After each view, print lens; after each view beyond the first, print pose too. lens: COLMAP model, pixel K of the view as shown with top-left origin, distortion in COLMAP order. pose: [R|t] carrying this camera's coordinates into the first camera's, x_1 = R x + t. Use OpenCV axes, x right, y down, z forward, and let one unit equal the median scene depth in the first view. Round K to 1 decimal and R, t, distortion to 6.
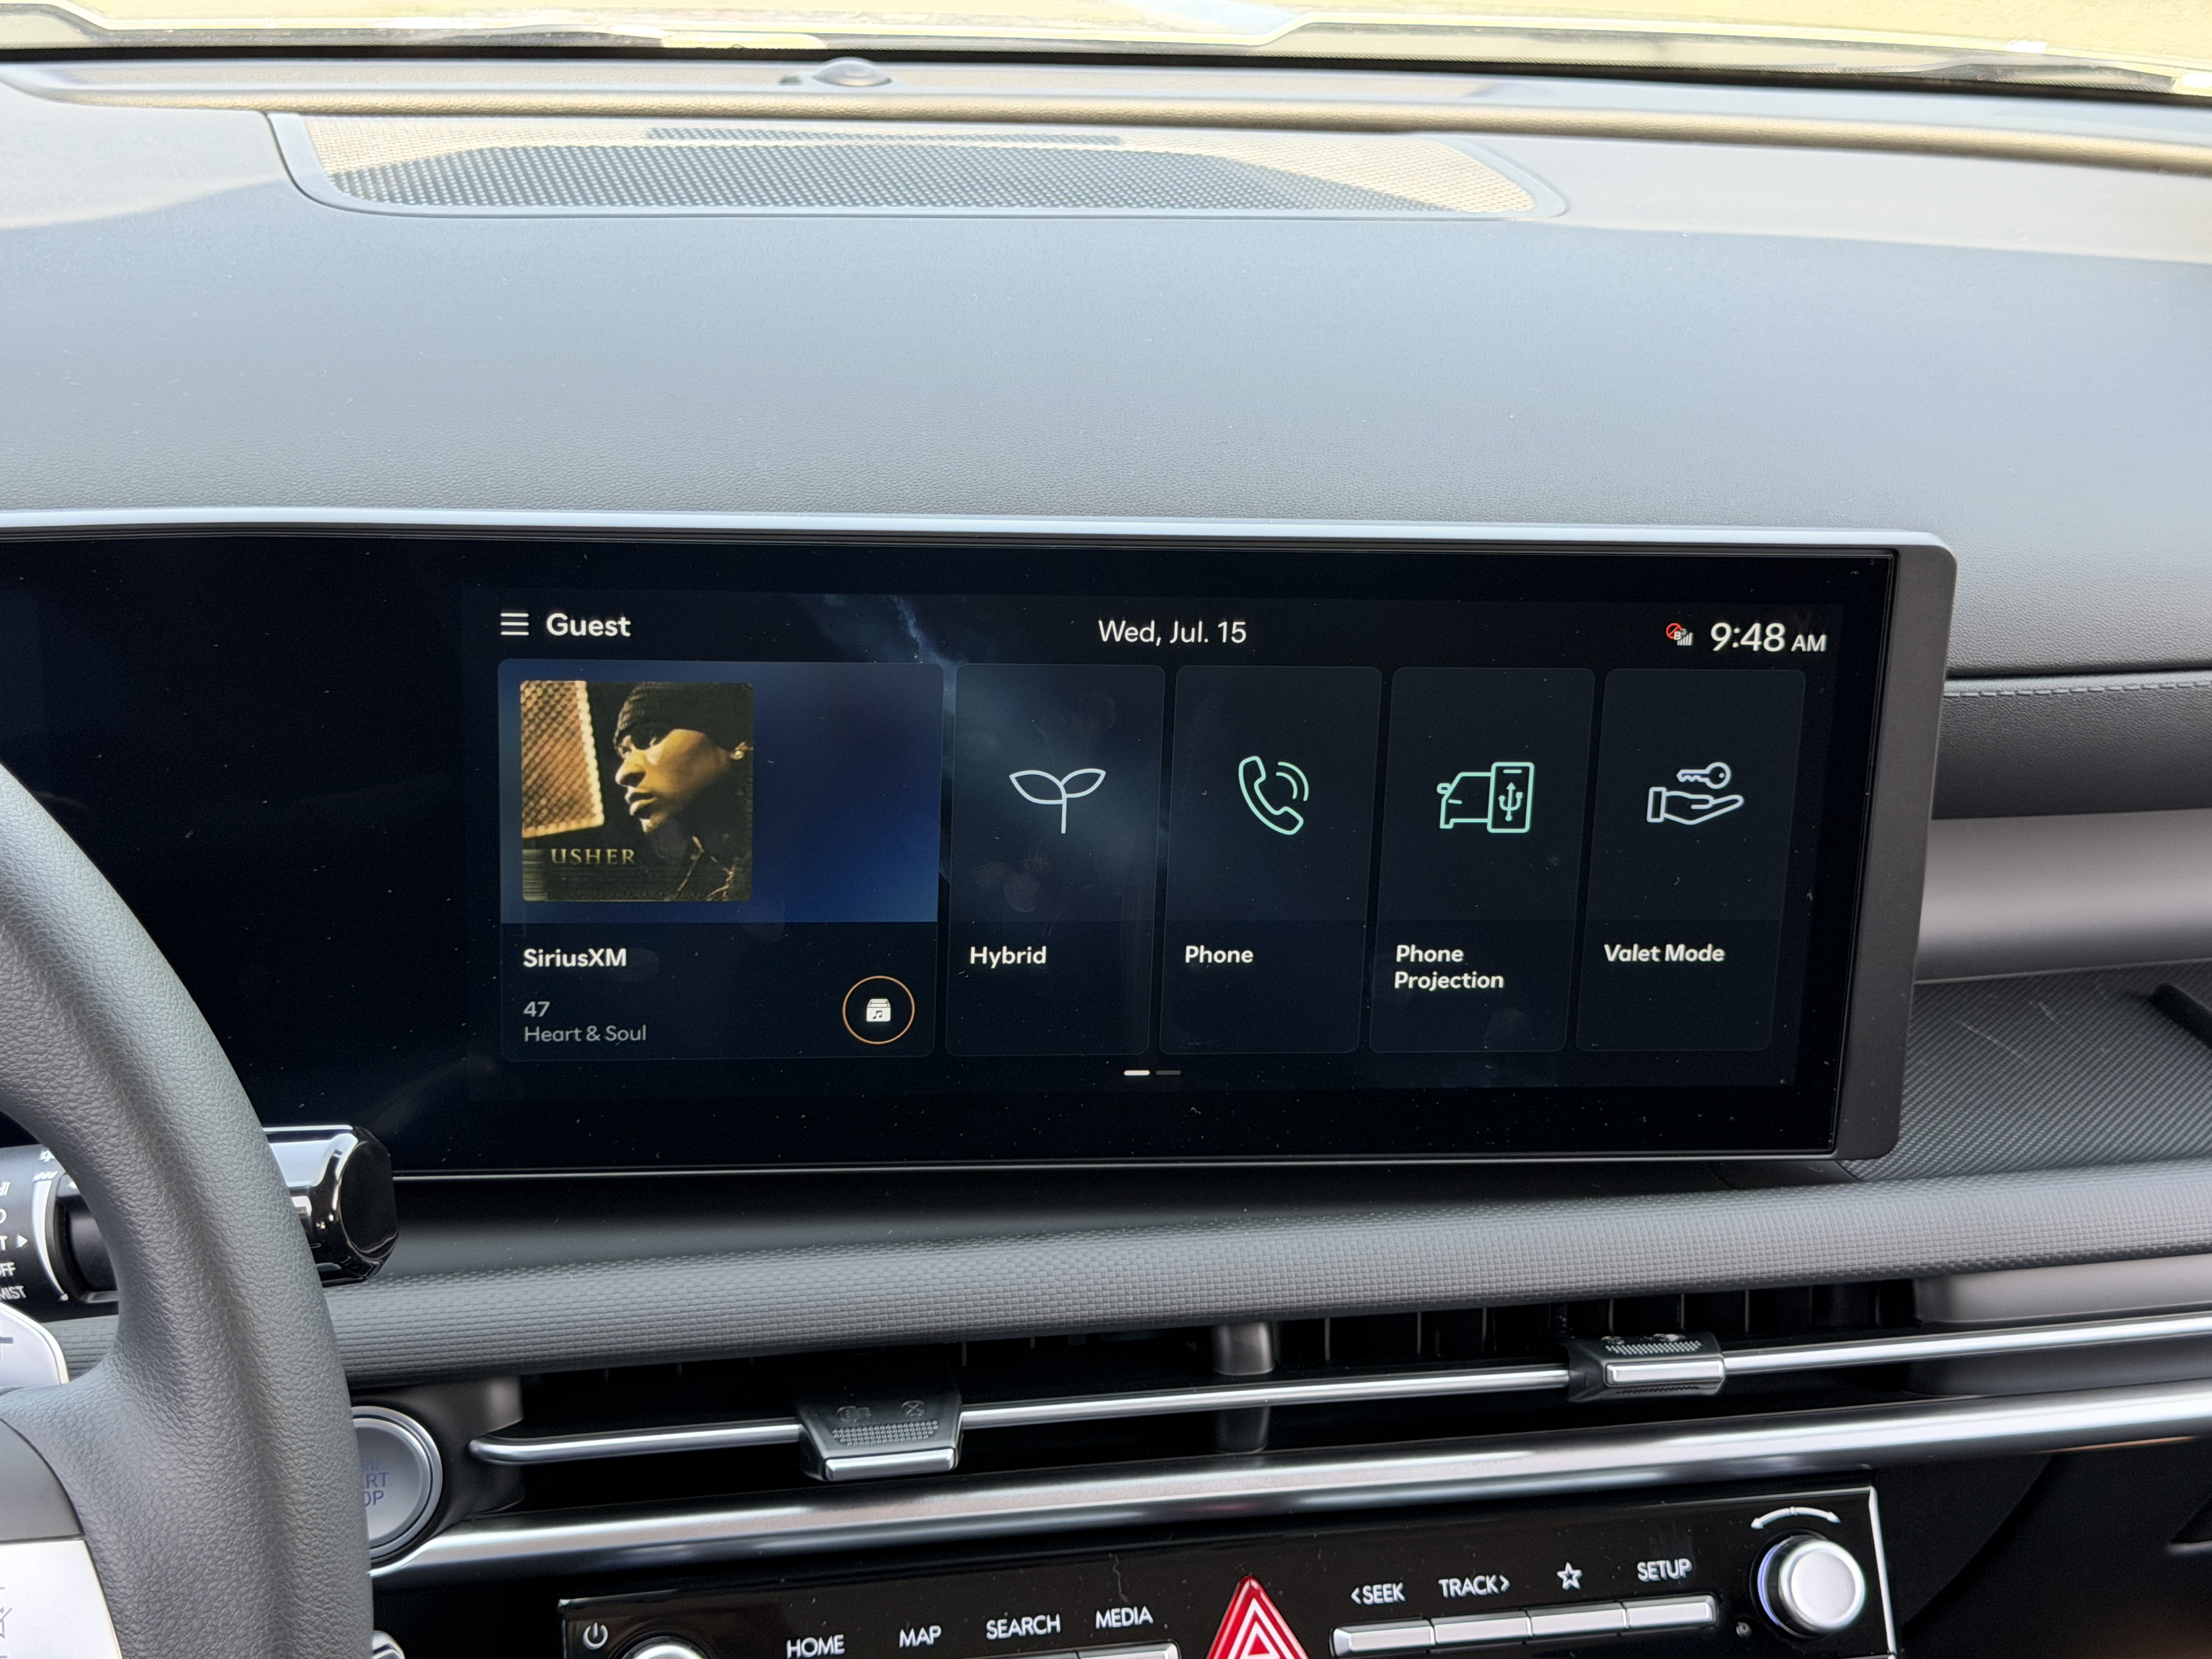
lens RADIAL K [[3179.3, 0, 1103.7], [0, 3179.3, 816.7], [0, 0, 1]] dist [0.113525, 0.000000]
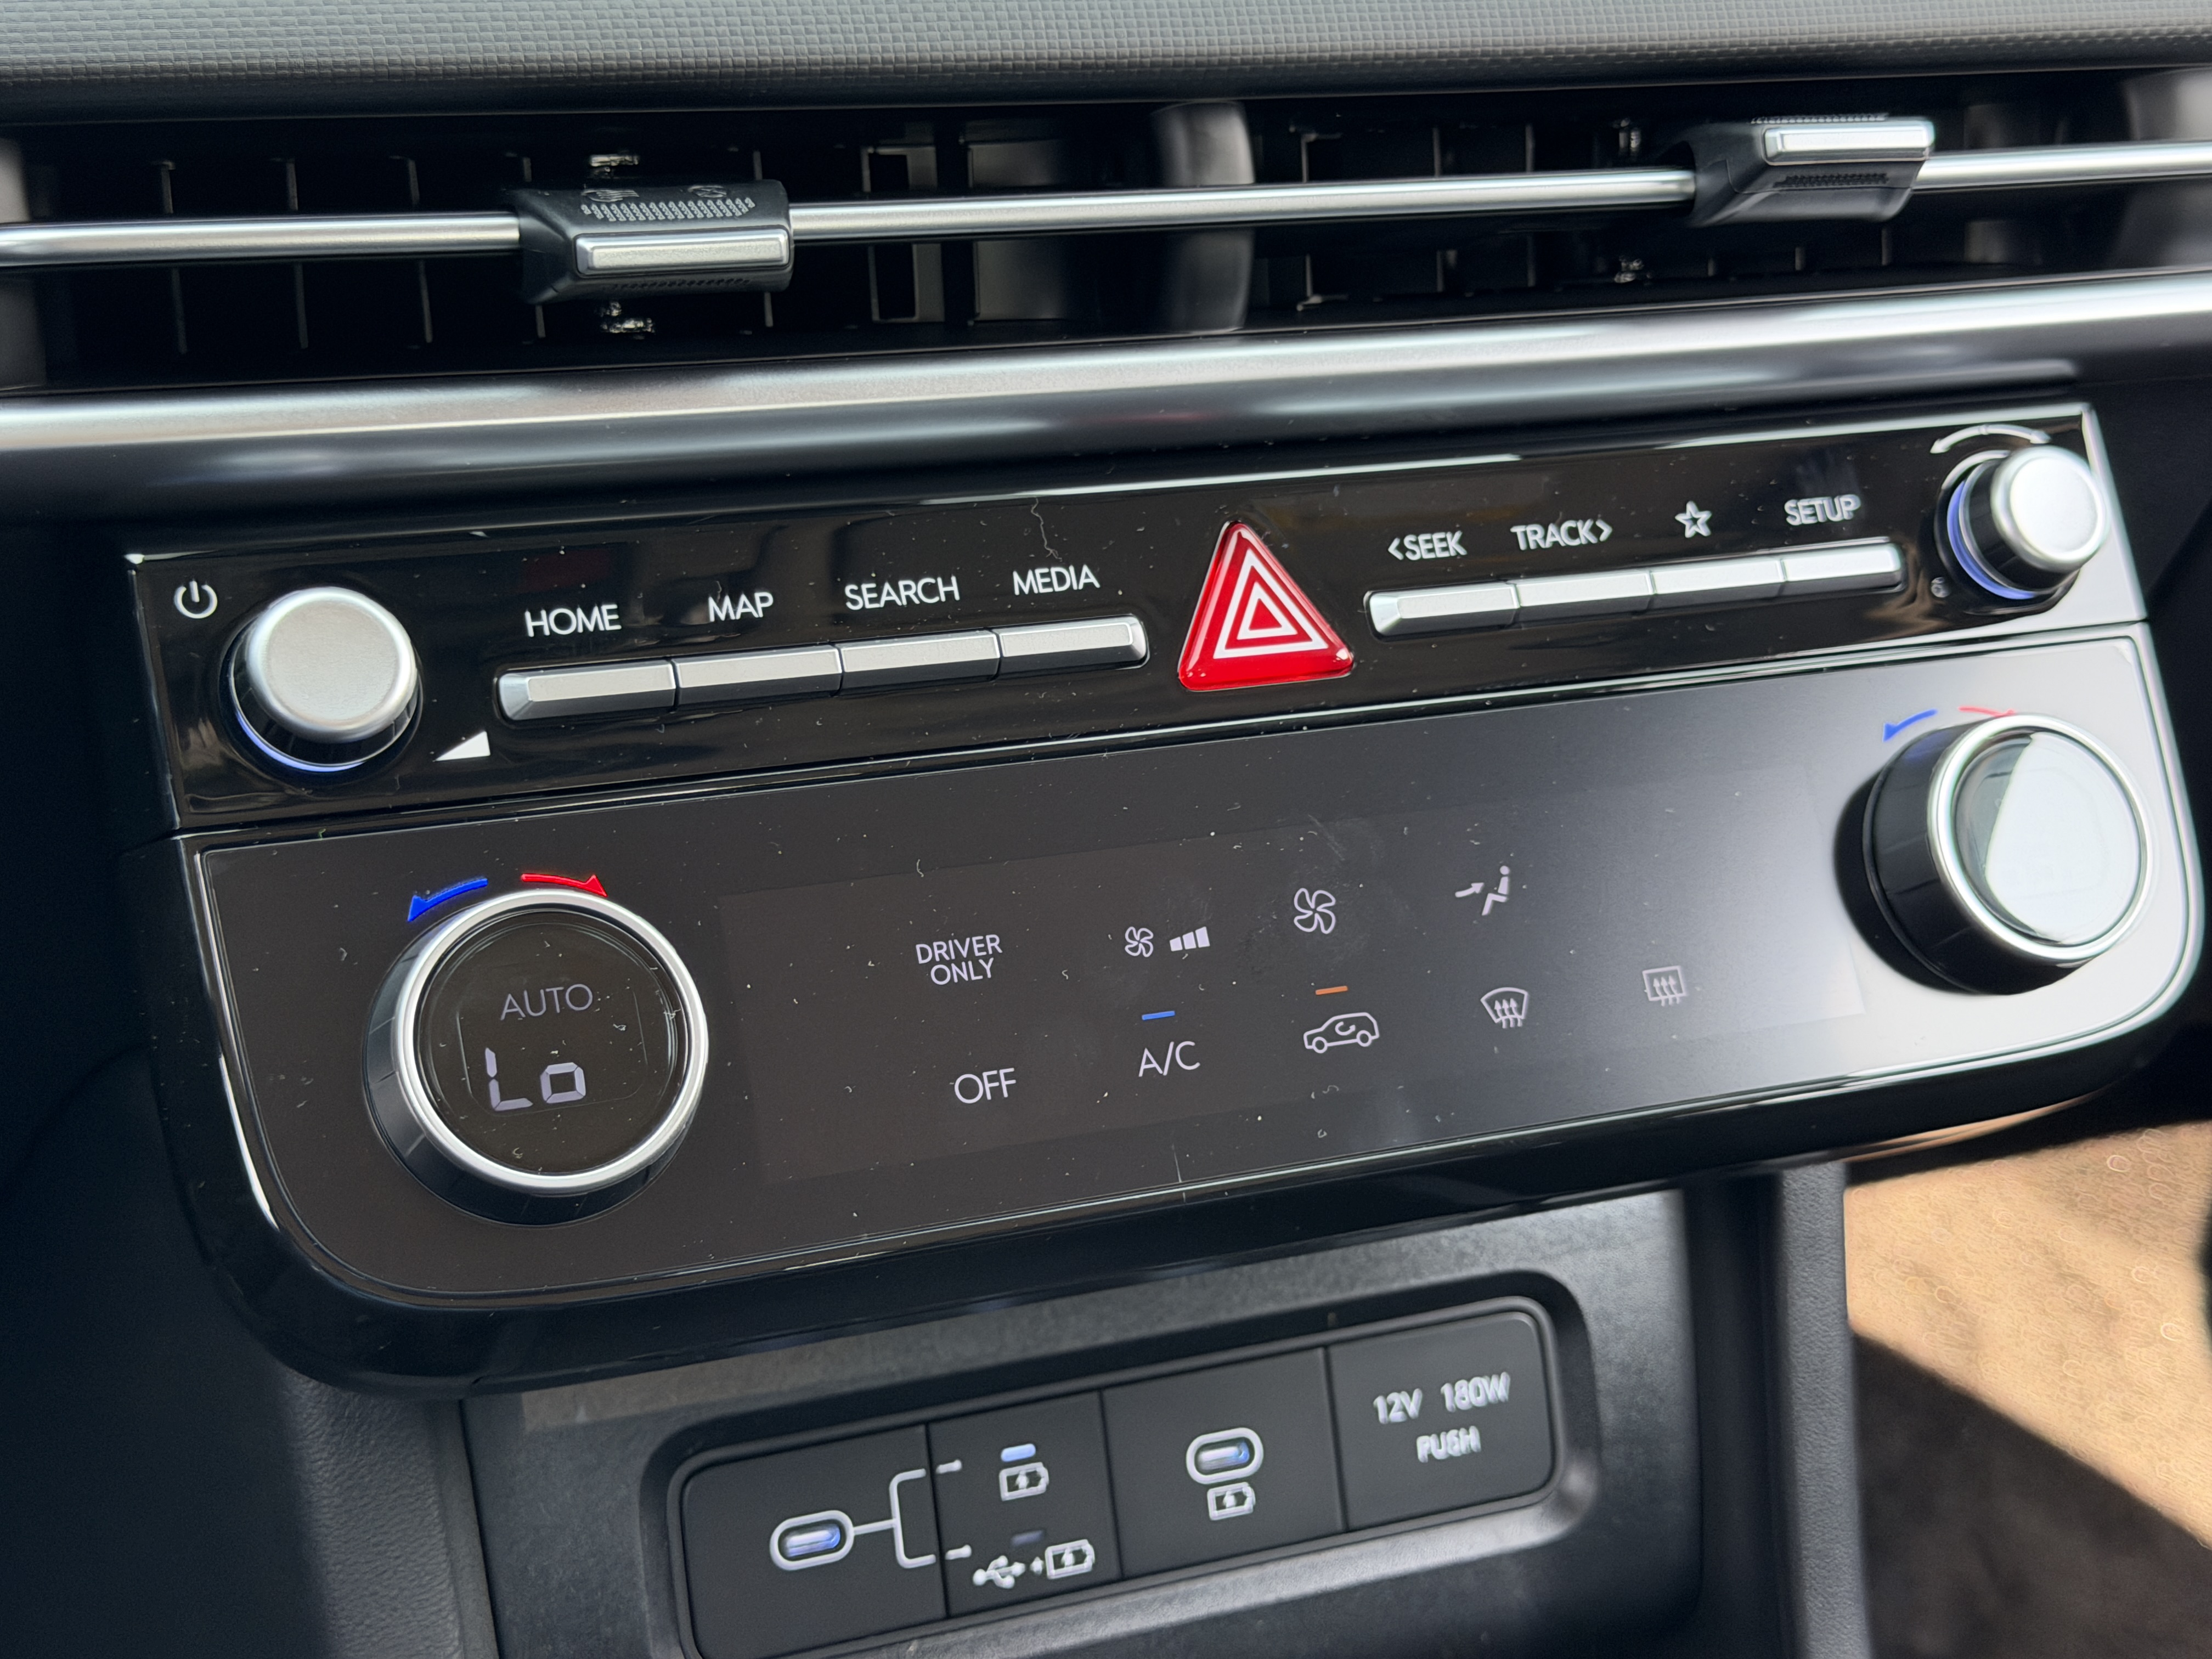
lens RADIAL K [[3179.3, 0, 1118.3], [0, 3179.3, 848.6], [0, 0, 1]] dist [0.113525, 0.000000]
pose [[0.983831, -0.077896, 0.161271, -0.087599], [0.076552, 0.996960, 0.014540, 0.296339], [-0.161913, -0.001959, 0.986803, 0.378027]]
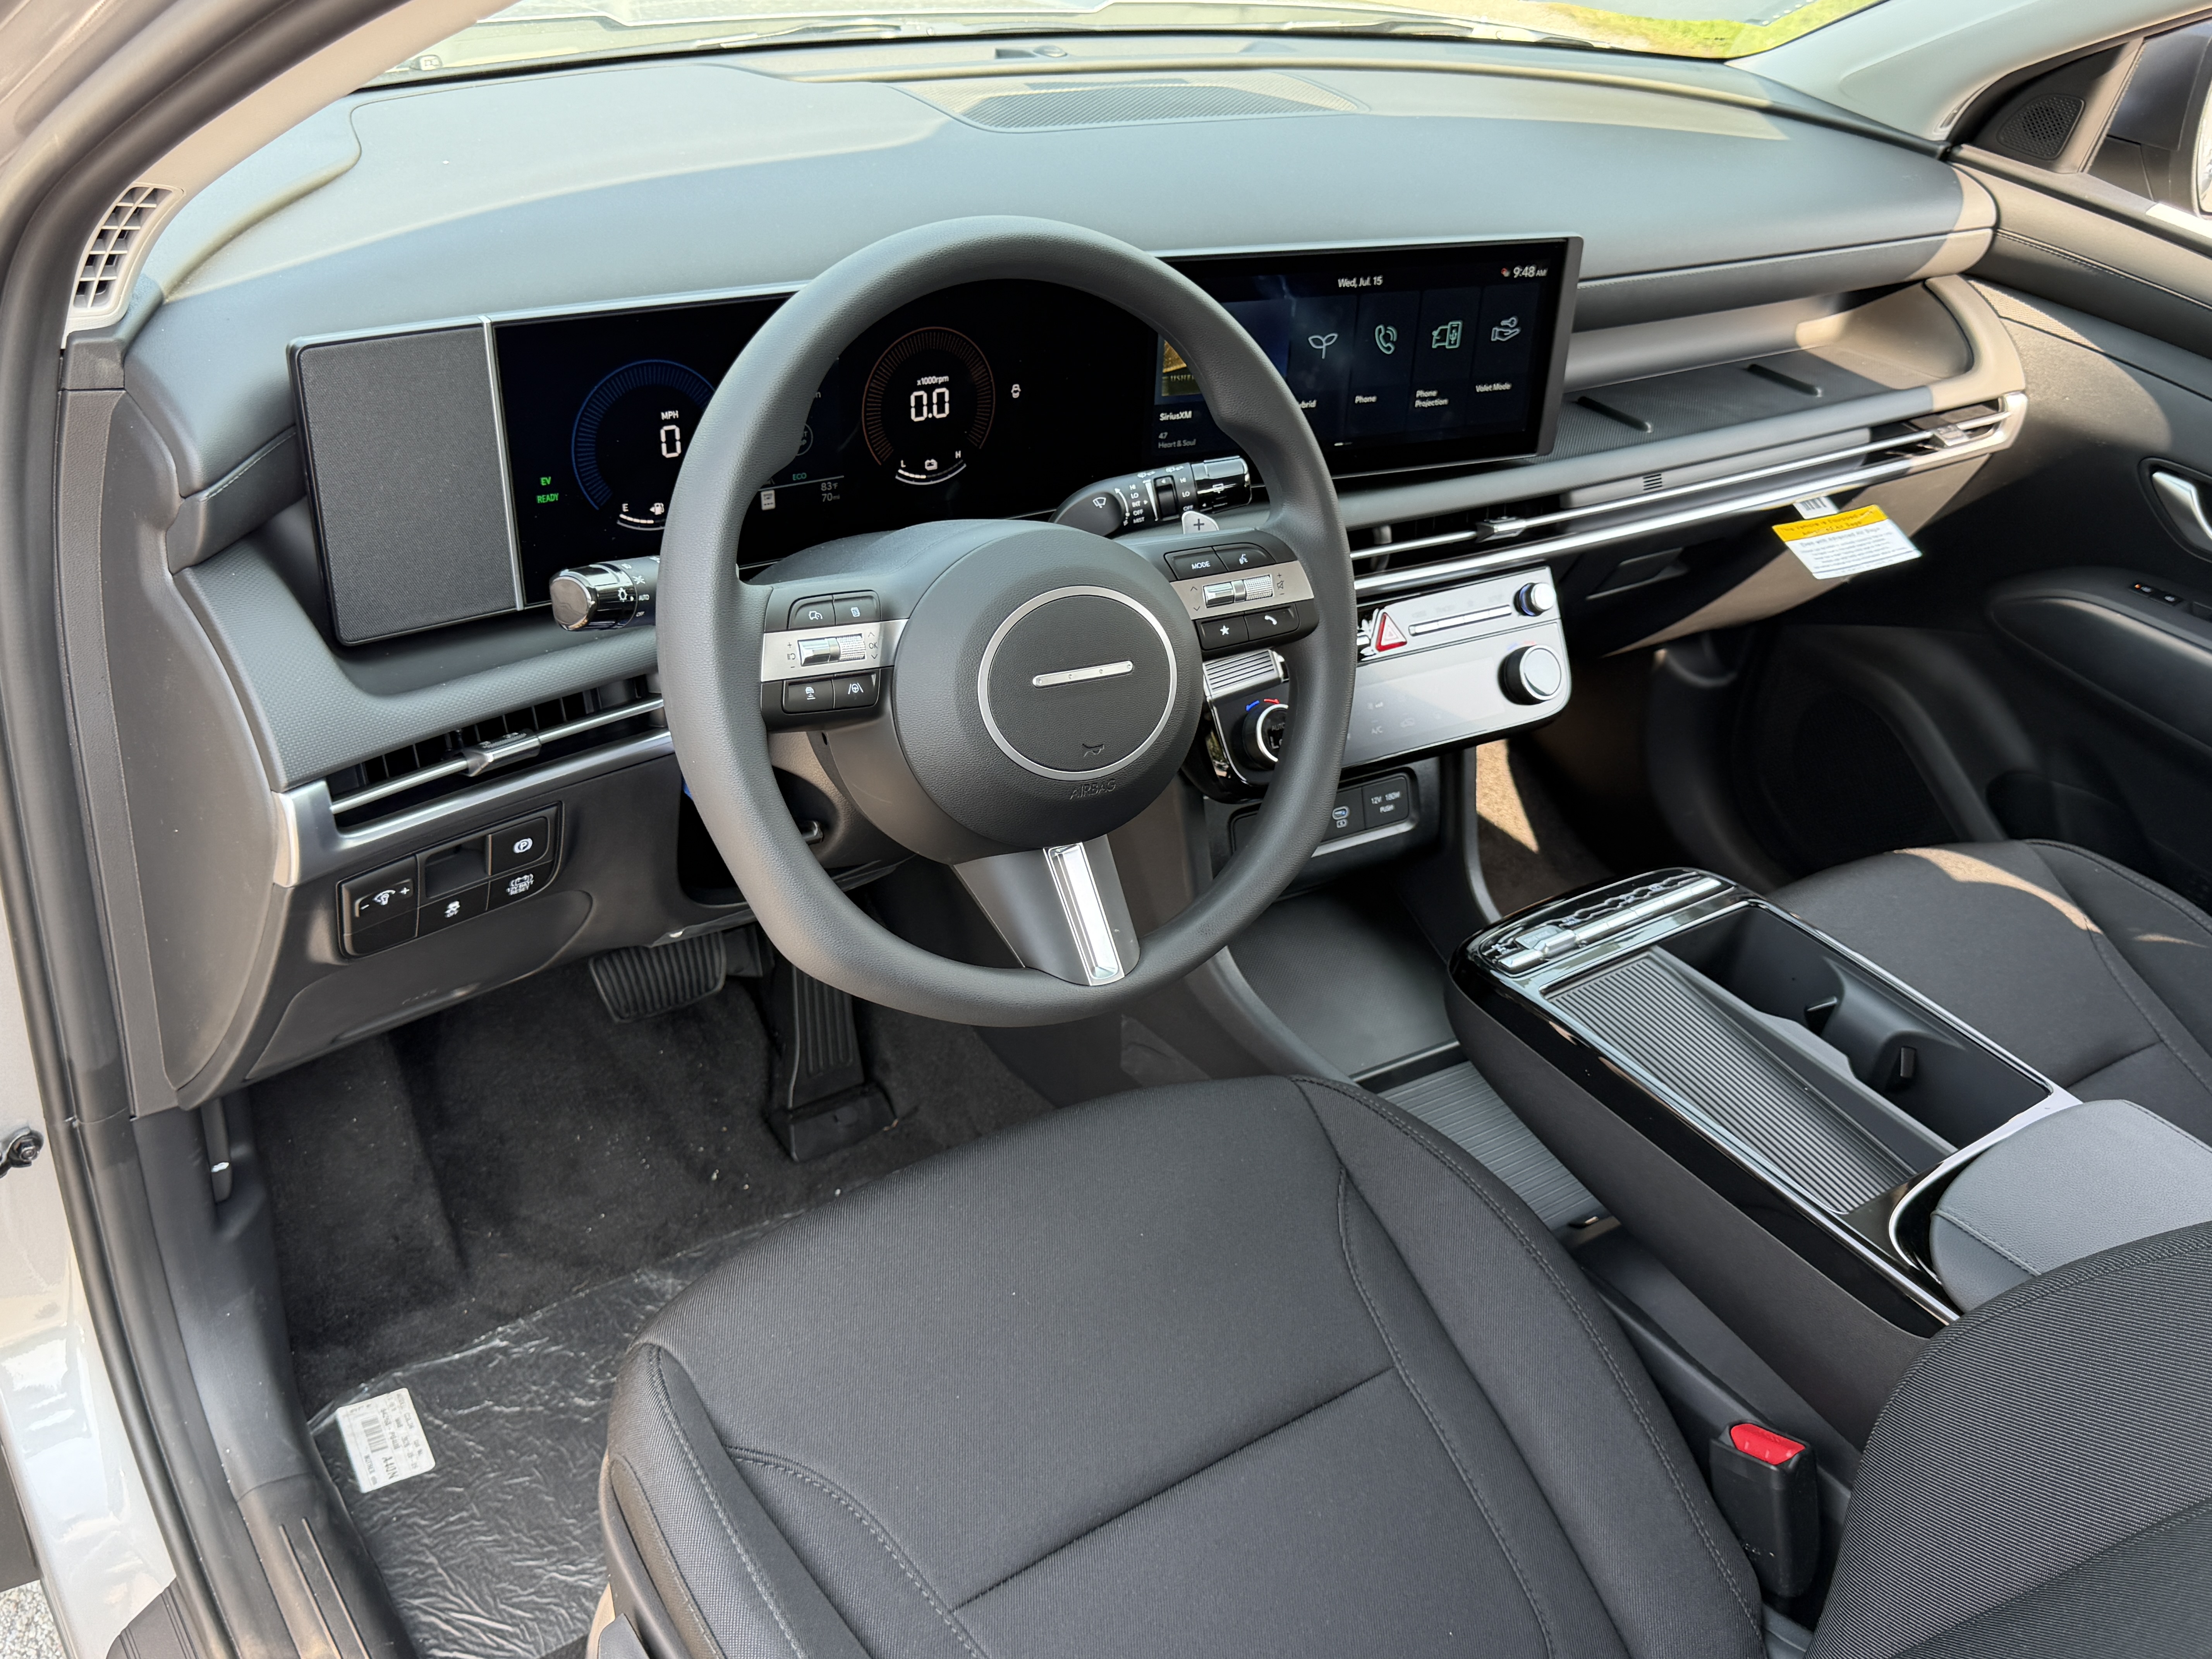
lens RADIAL K [[1977.4, 0, 1121.4], [0, 1977.4, 831.7], [0, 0, 1]] dist [0.137098, -0.074383]
pose [[0.936303, -0.144166, 0.320239, -0.819174], [0.078446, 0.974673, 0.209424, 0.030215], [-0.342321, -0.170963, 0.923898, -0.673014]]
